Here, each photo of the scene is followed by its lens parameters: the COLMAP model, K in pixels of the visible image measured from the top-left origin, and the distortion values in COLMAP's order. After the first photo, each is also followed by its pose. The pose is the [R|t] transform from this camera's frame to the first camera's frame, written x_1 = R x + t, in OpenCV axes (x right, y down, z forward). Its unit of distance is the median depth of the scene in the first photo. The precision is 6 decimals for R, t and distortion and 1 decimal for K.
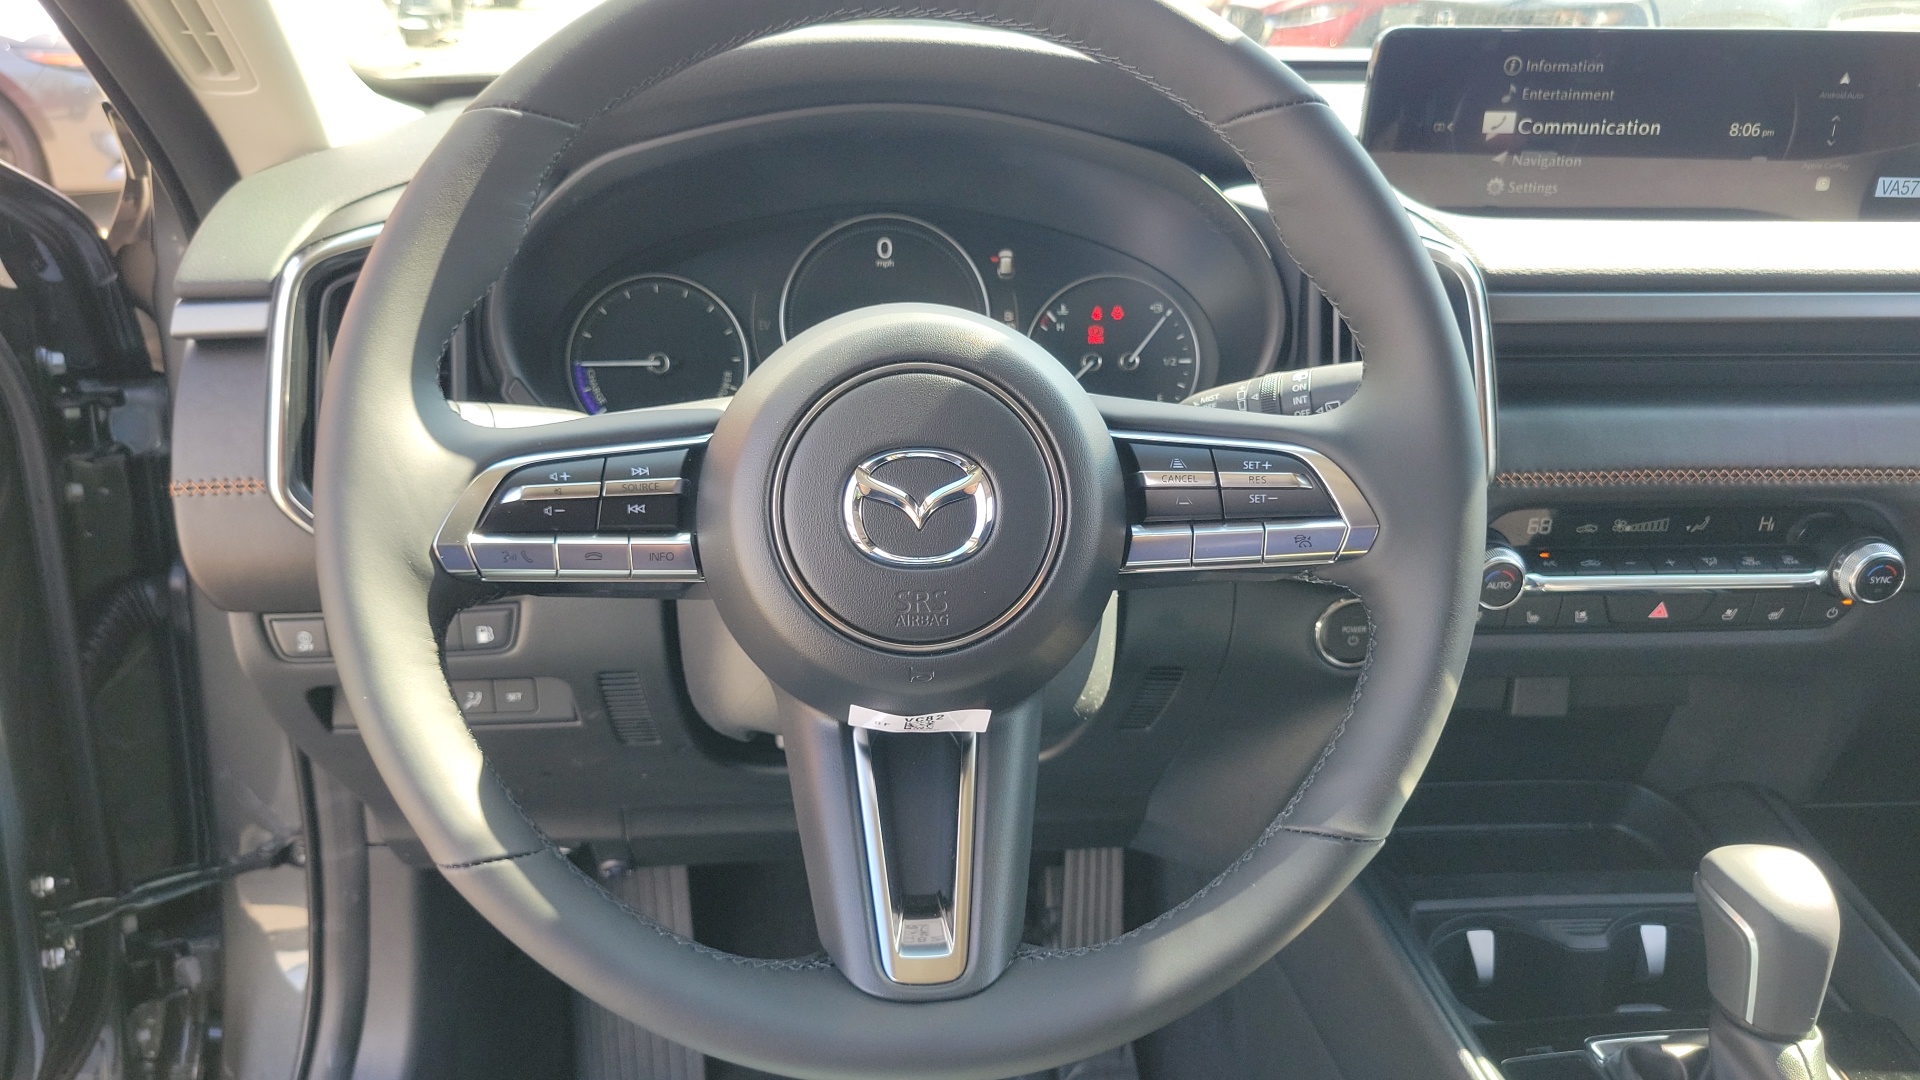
lens RADIAL K [[1467.1, 0, 949.6], [0, 1467.1, 521.9], [0, 0, 1]] dist [0.032404, -0.019088]
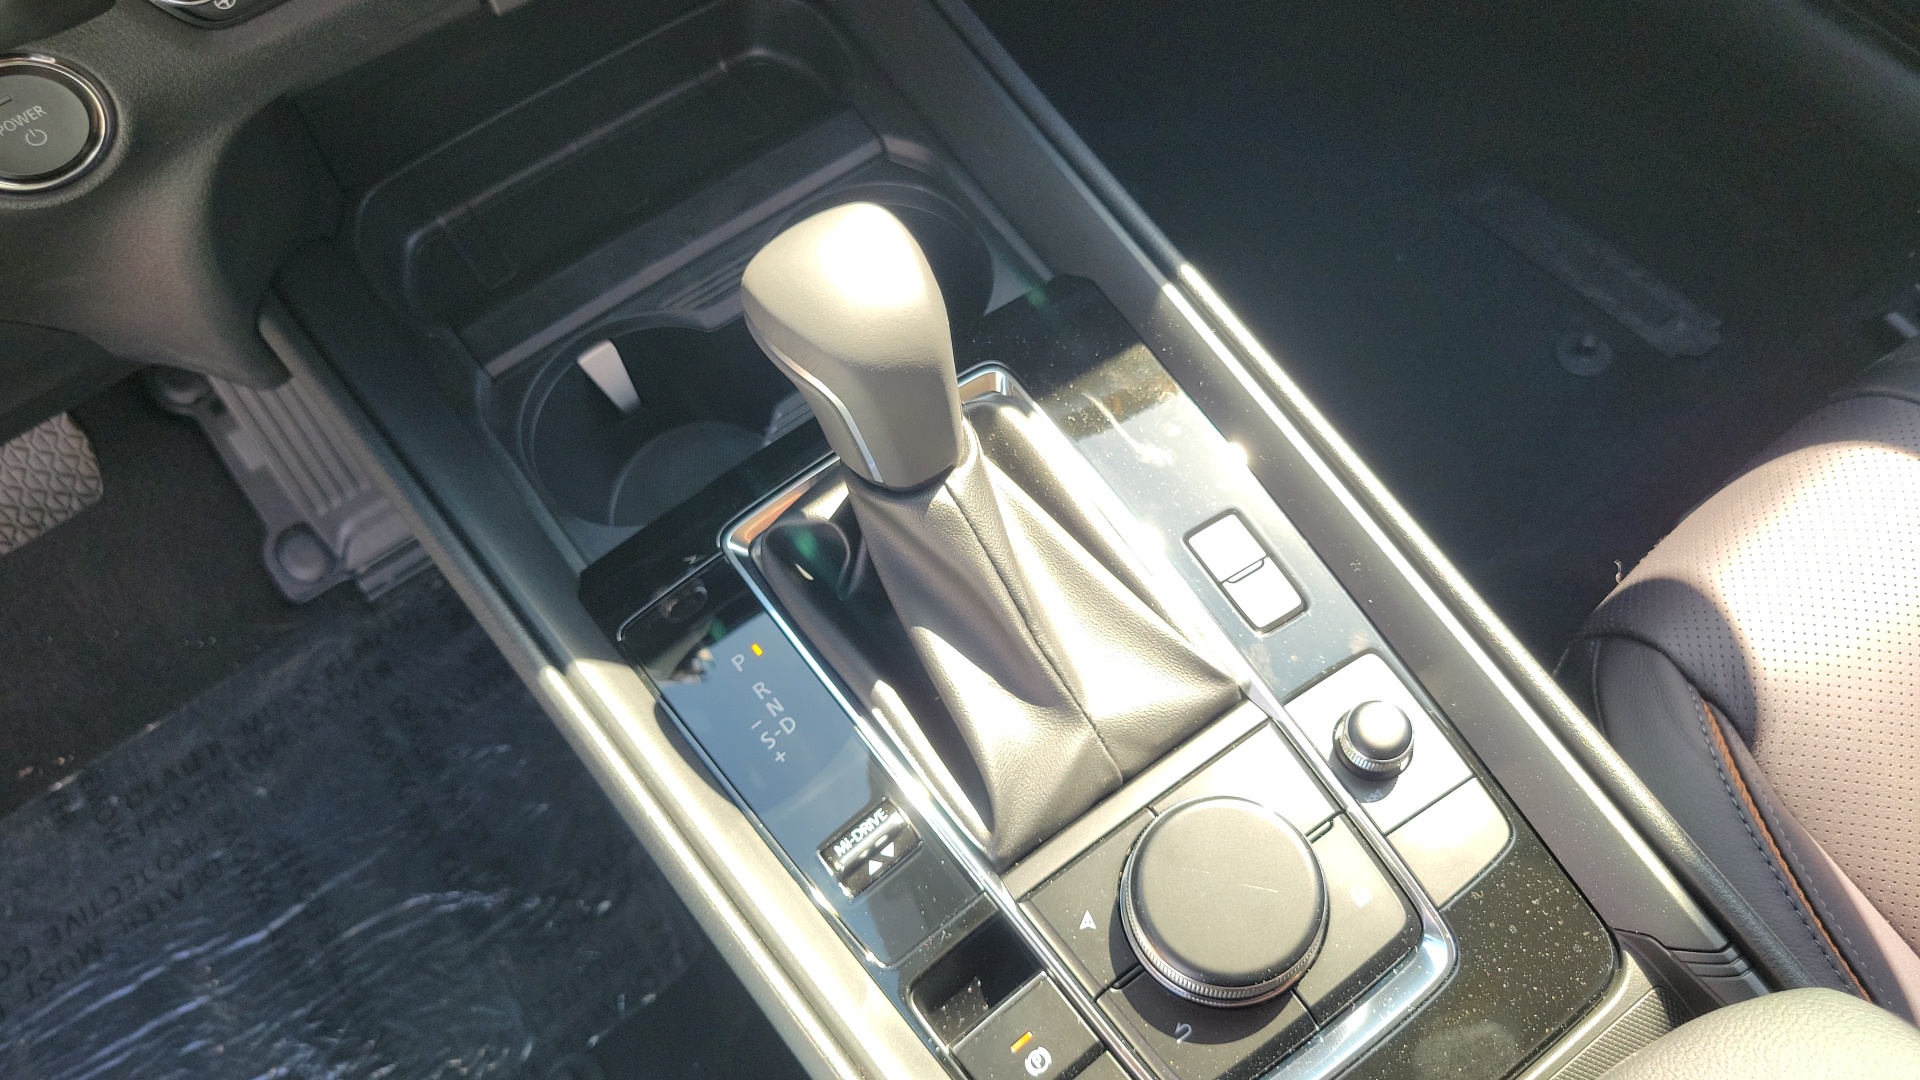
lens RADIAL K [[1467.1, 0, 948.5], [0, 1467.1, 526.2], [0, 0, 1]] dist [0.032404, -0.019088]
pose [[0.858462, -0.489670, 0.152535, 0.363174], [0.300380, 0.721093, 0.624337, -0.043305], [-0.415711, -0.490151, 0.766118, 0.372368]]
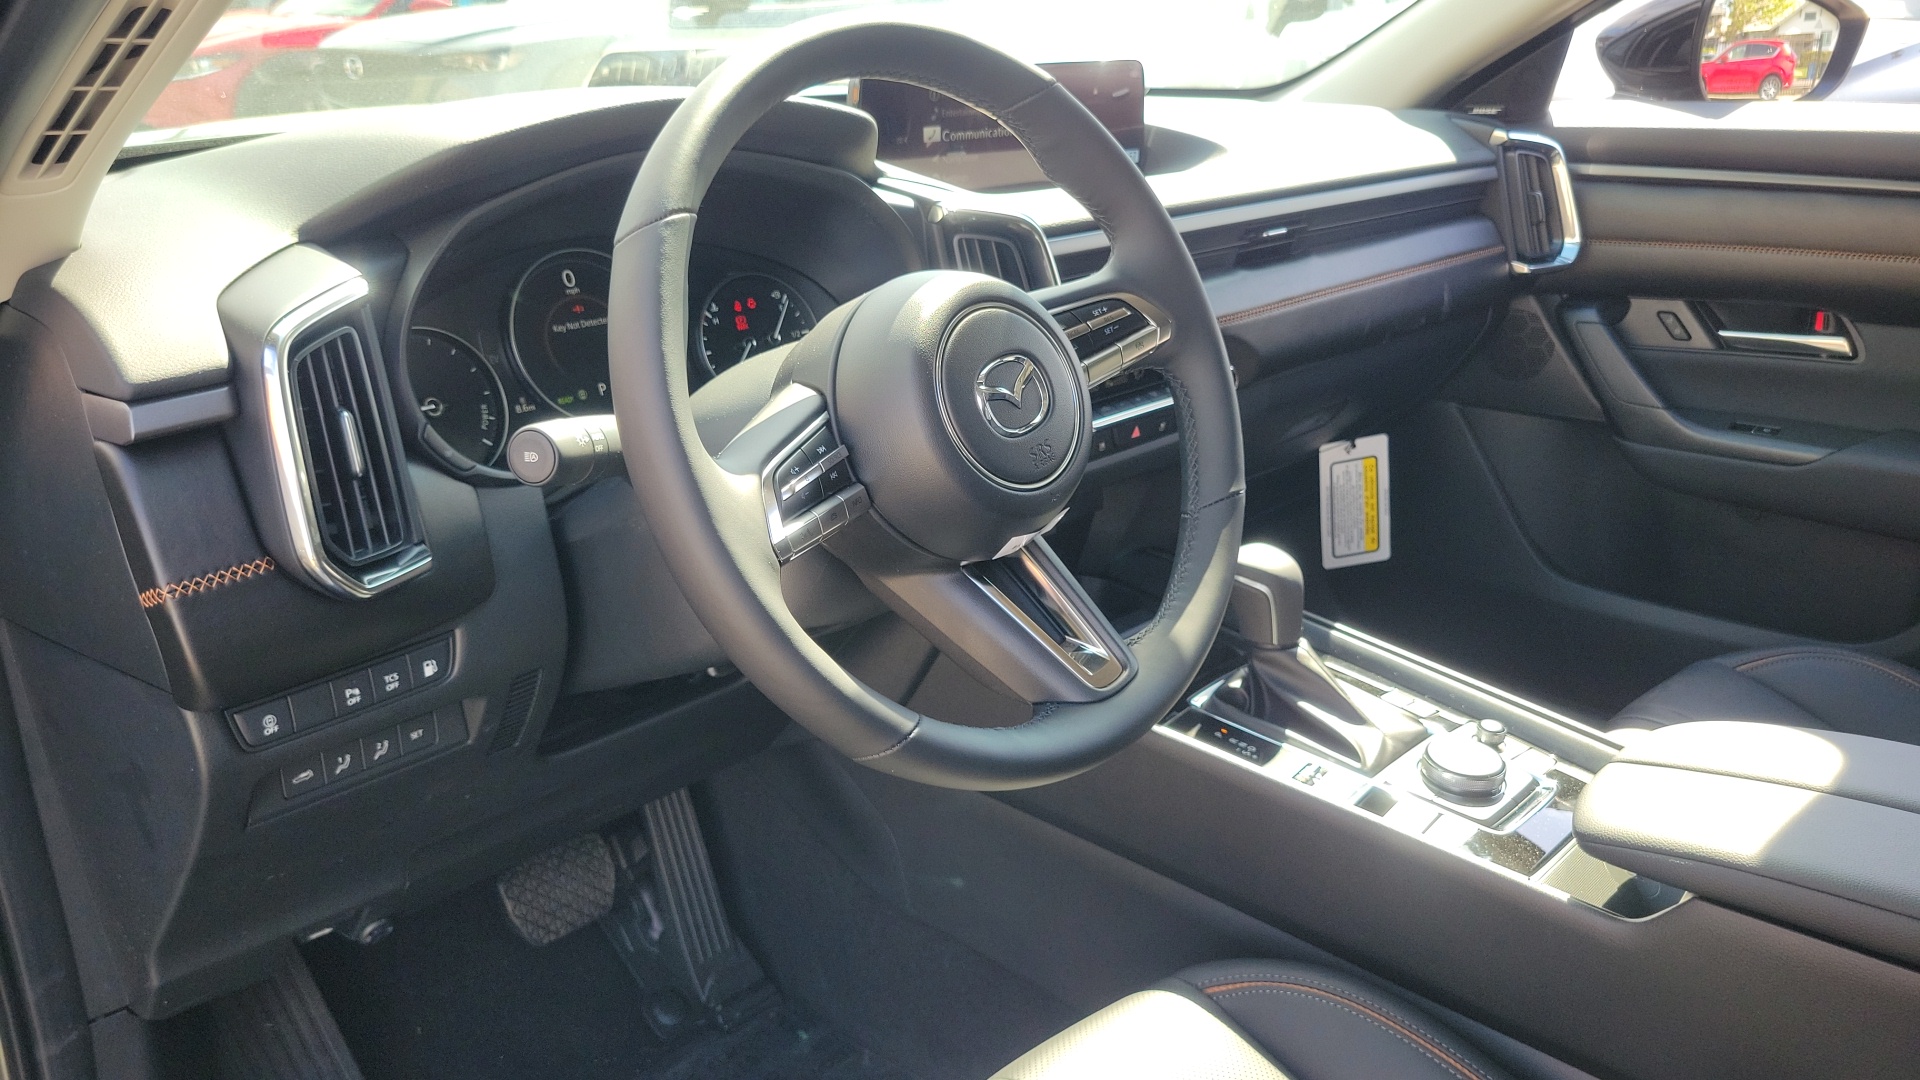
lens RADIAL K [[1467.1, 0, 951.8], [0, 1467.1, 529.3], [0, 0, 1]] dist [0.032404, -0.019088]
pose [[0.745595, -0.242166, 0.620841, -0.588726], [0.255464, 0.964328, 0.069349, 0.001520], [-0.615489, 0.106896, 0.780863, -0.072711]]
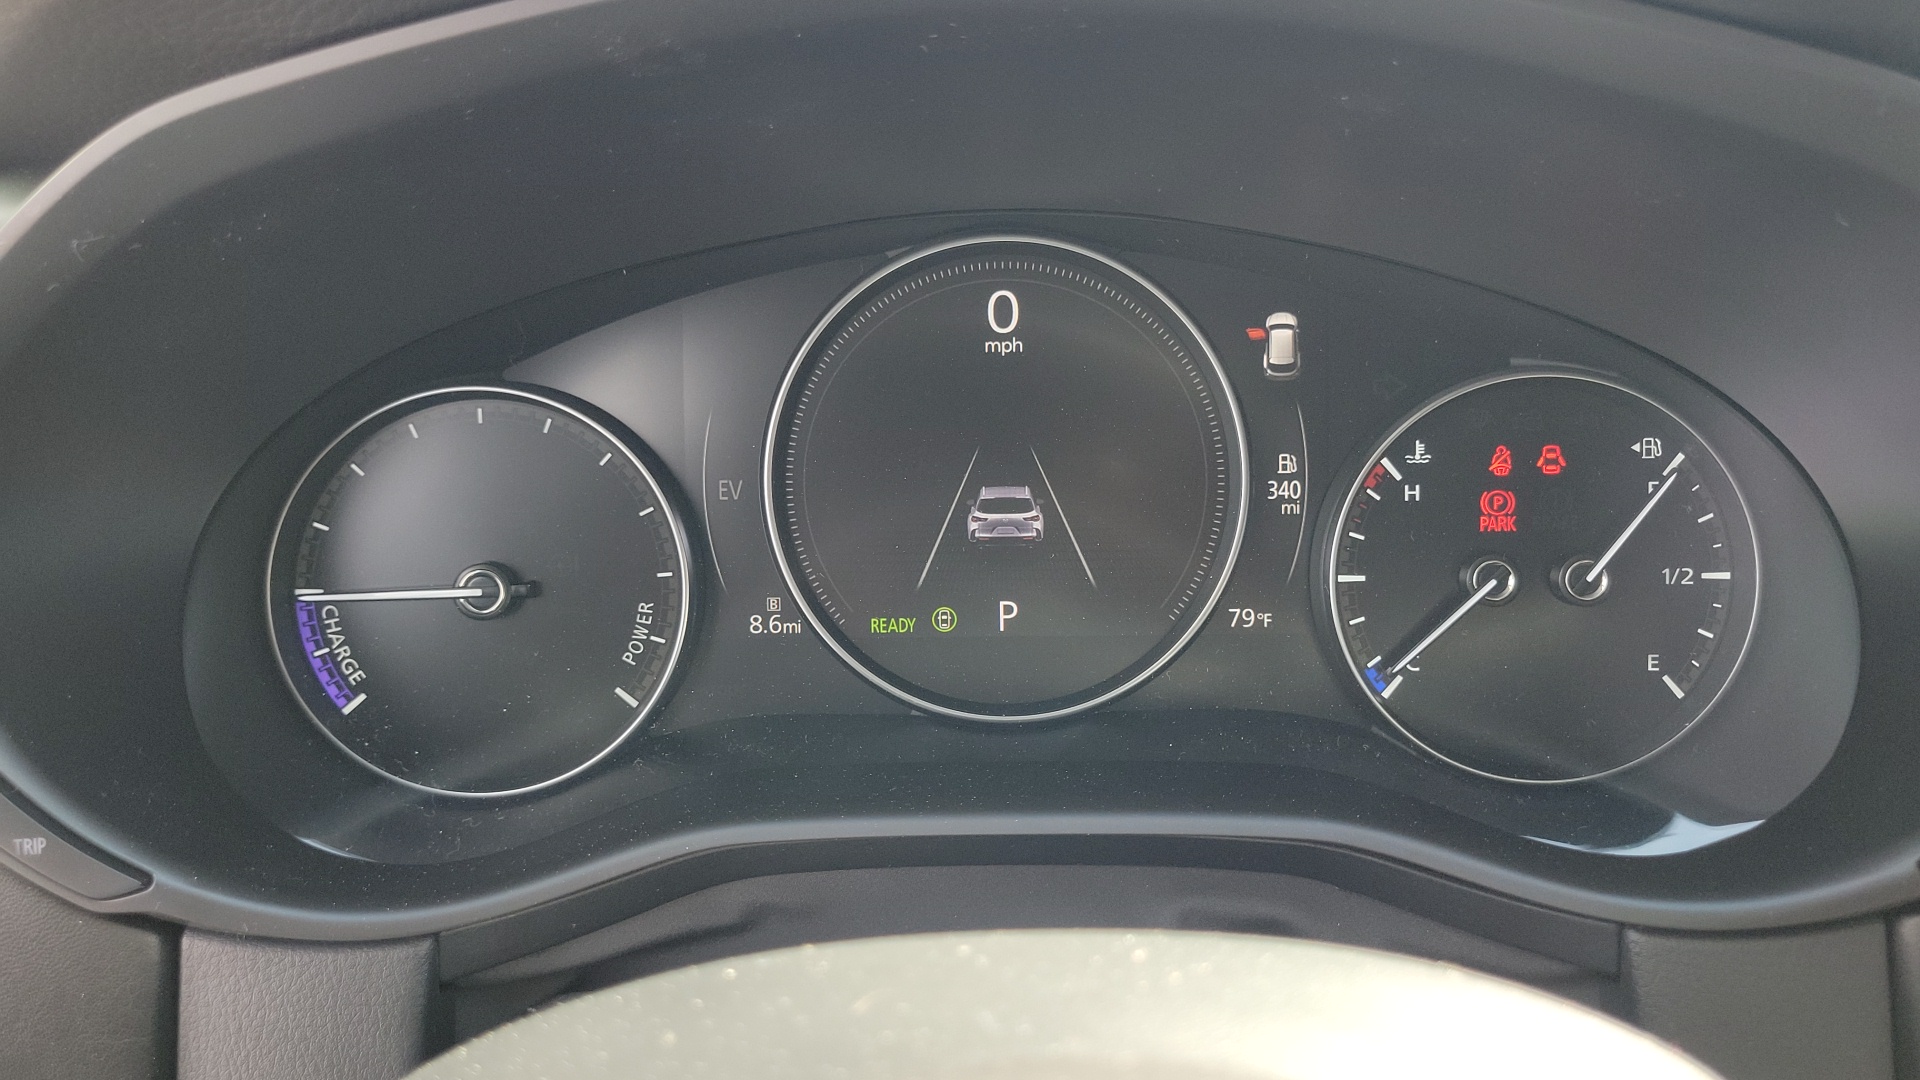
lens RADIAL K [[1467.1, 0, 966.3], [0, 1467.1, 545.9], [0, 0, 1]] dist [0.032404, -0.019088]
pose [[0.996675, 0.005295, -0.081307, -0.019130], [-0.001050, 0.998638, 0.052168, -0.139610], [0.081472, -0.051910, 0.995323, 0.561064]]
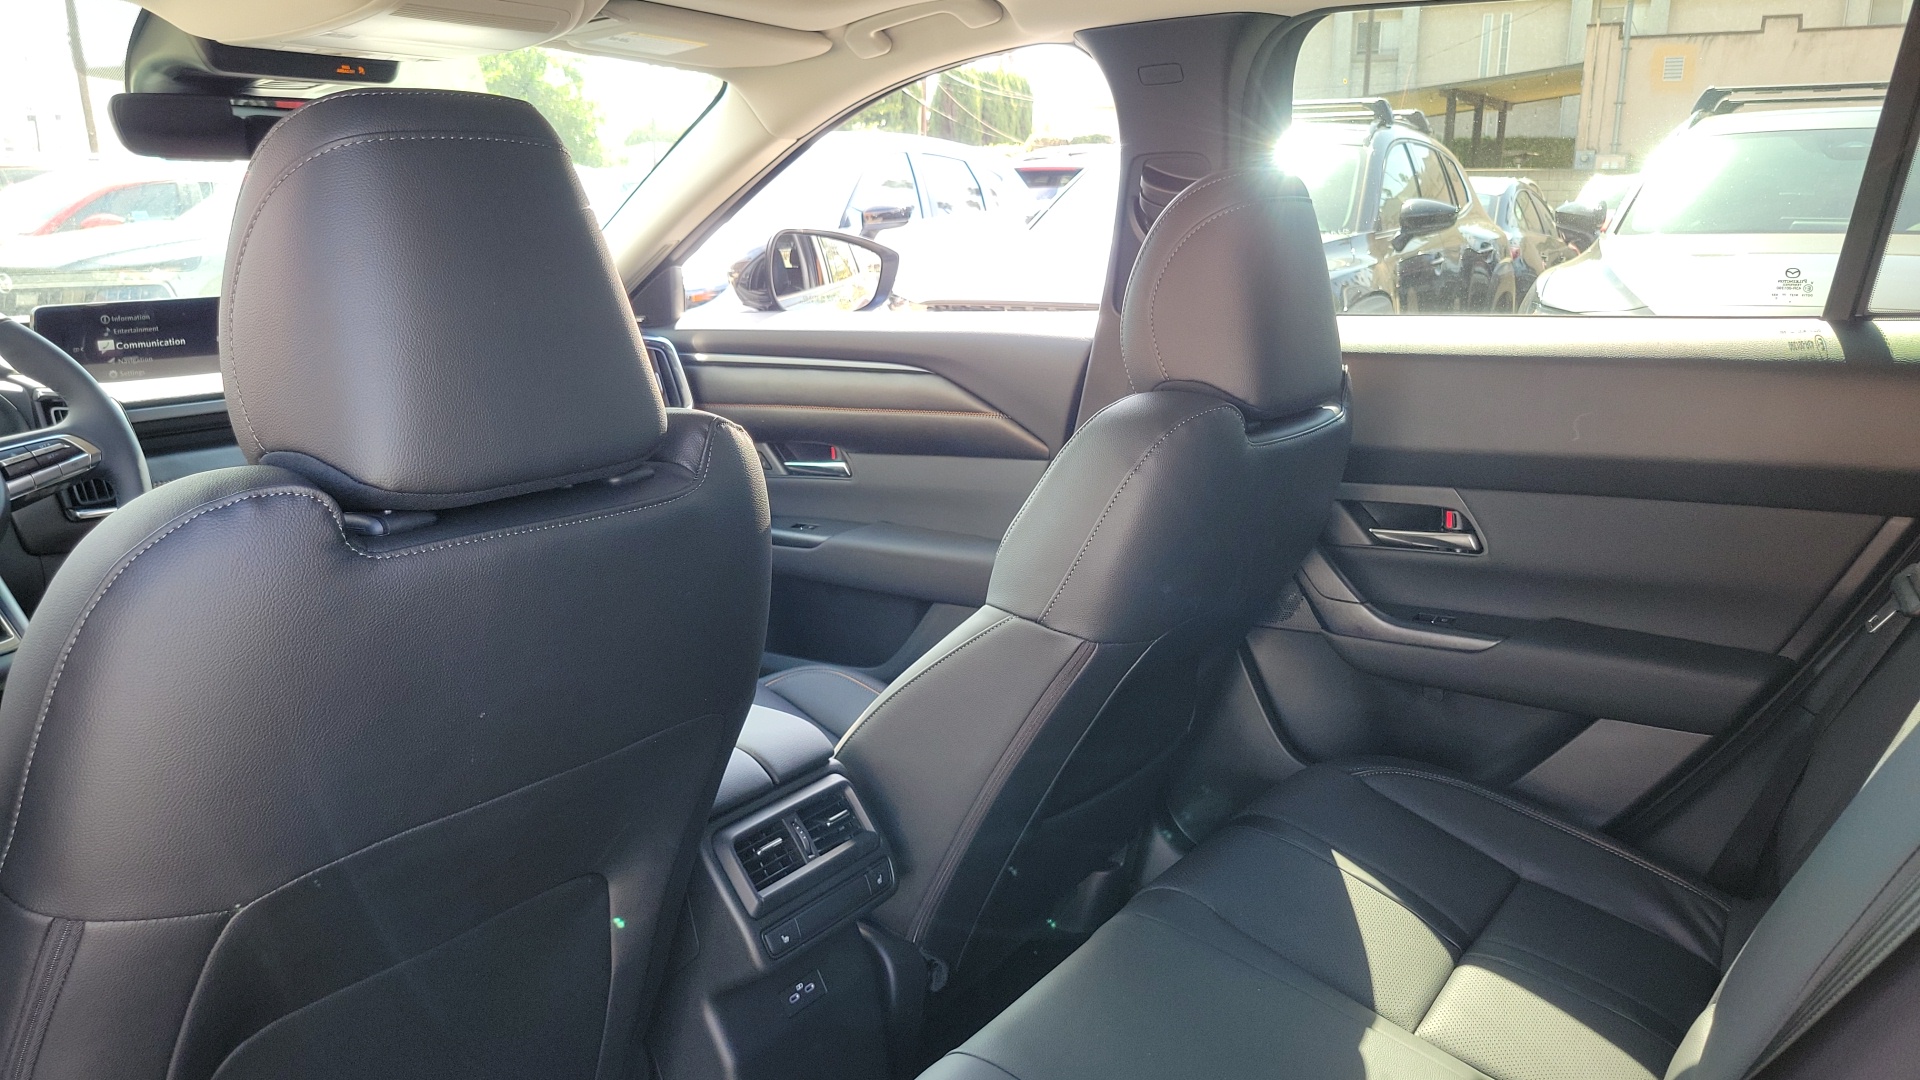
lens RADIAL K [[1467.1, 0, 970.8], [0, 1467.1, 530.9], [0, 0, 1]] dist [0.032404, -0.019088]
pose [[0.645656, -0.193953, 0.738587, -0.461348], [0.301048, 0.953523, -0.012774, 0.395959], [-0.701782, 0.230598, 0.674037, -1.281182]]
